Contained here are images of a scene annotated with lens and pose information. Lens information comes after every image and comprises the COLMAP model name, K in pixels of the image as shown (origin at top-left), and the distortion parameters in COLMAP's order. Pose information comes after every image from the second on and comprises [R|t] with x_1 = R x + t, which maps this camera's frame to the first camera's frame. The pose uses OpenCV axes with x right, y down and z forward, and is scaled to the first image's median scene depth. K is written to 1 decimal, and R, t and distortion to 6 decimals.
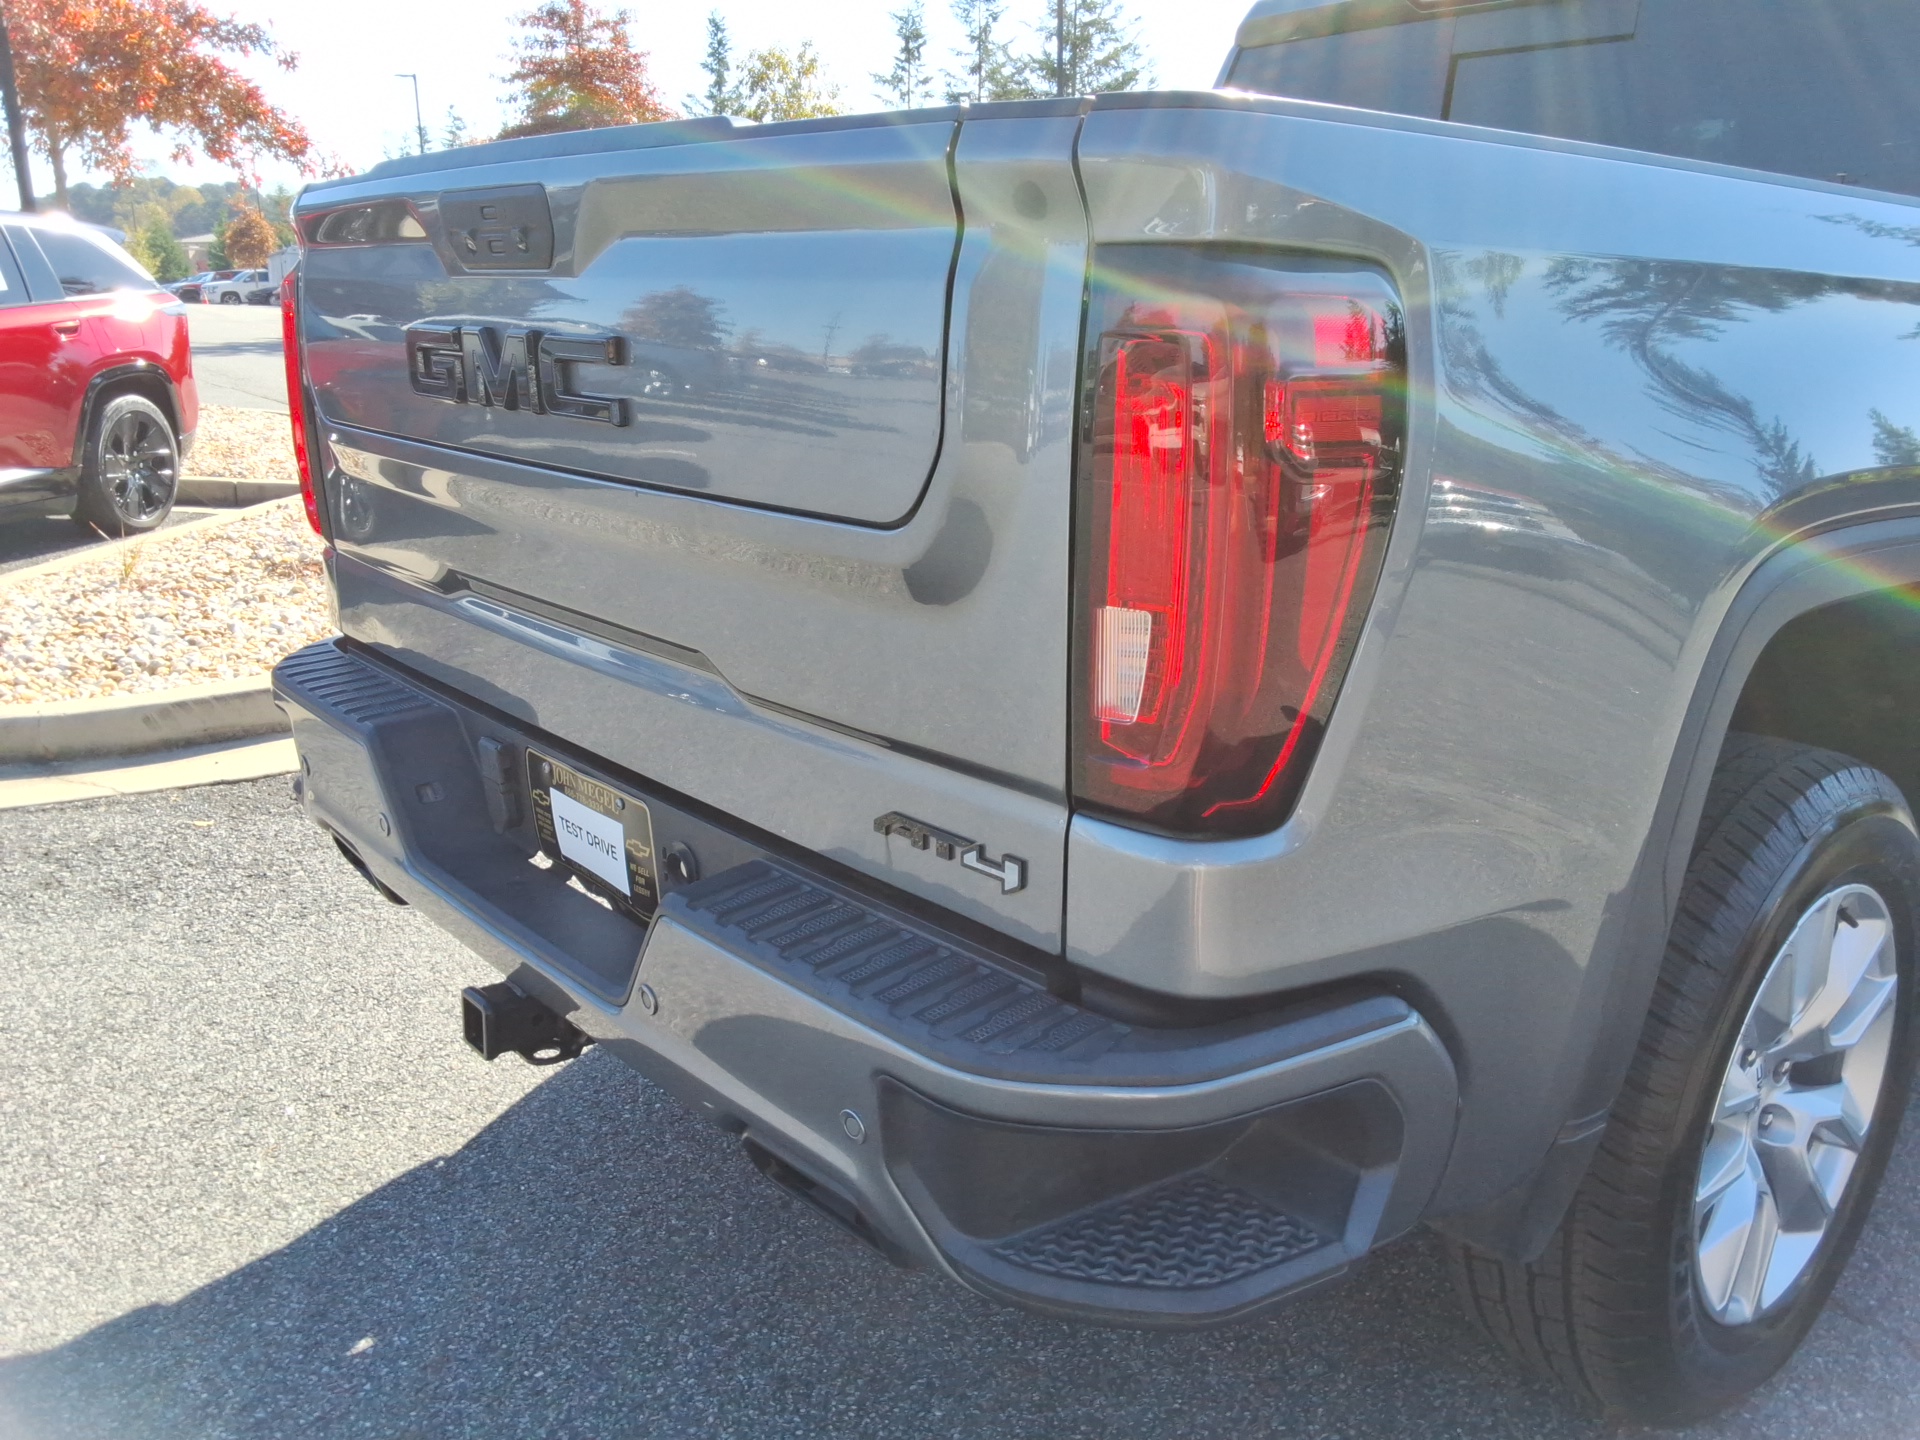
lens RADIAL K [[1553.1, 0, 973.2], [0, 1553.1, 700.0], [0, 0, 1]] dist [0.114806, -0.196004]
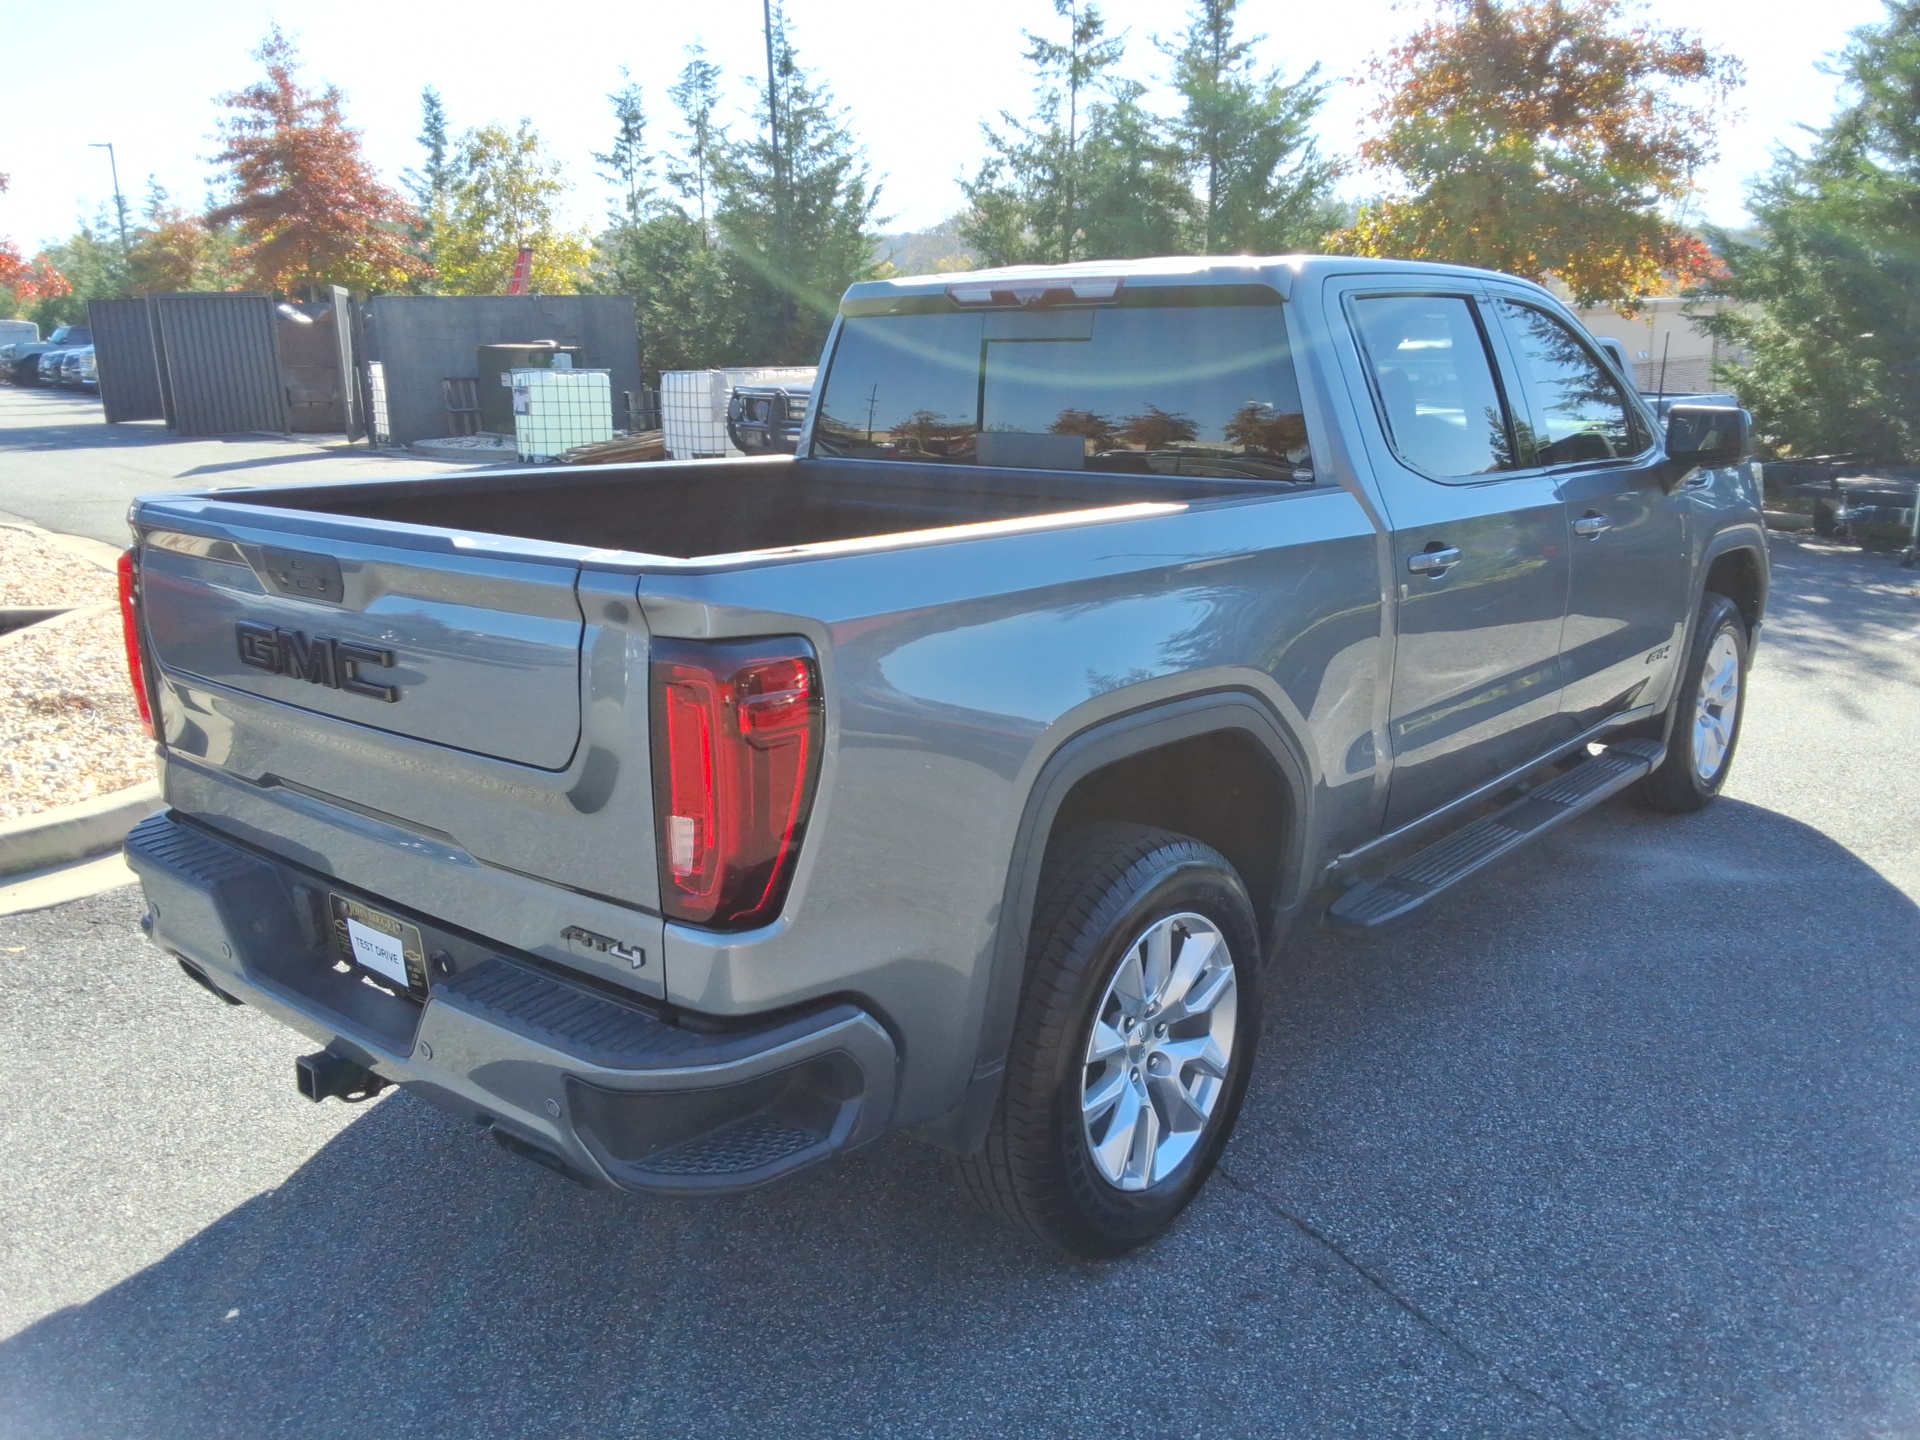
lens RADIAL K [[1542.3, 0, 983.1], [0, 1542.3, 704.8], [0, 0, 1]] dist [0.124210, -0.218454]
pose [[0.986084, -0.055544, 0.156693, 0.089158], [0.059369, 0.998039, -0.019839, -0.069629], [-0.155284, 0.028866, 0.987448, -0.490894]]
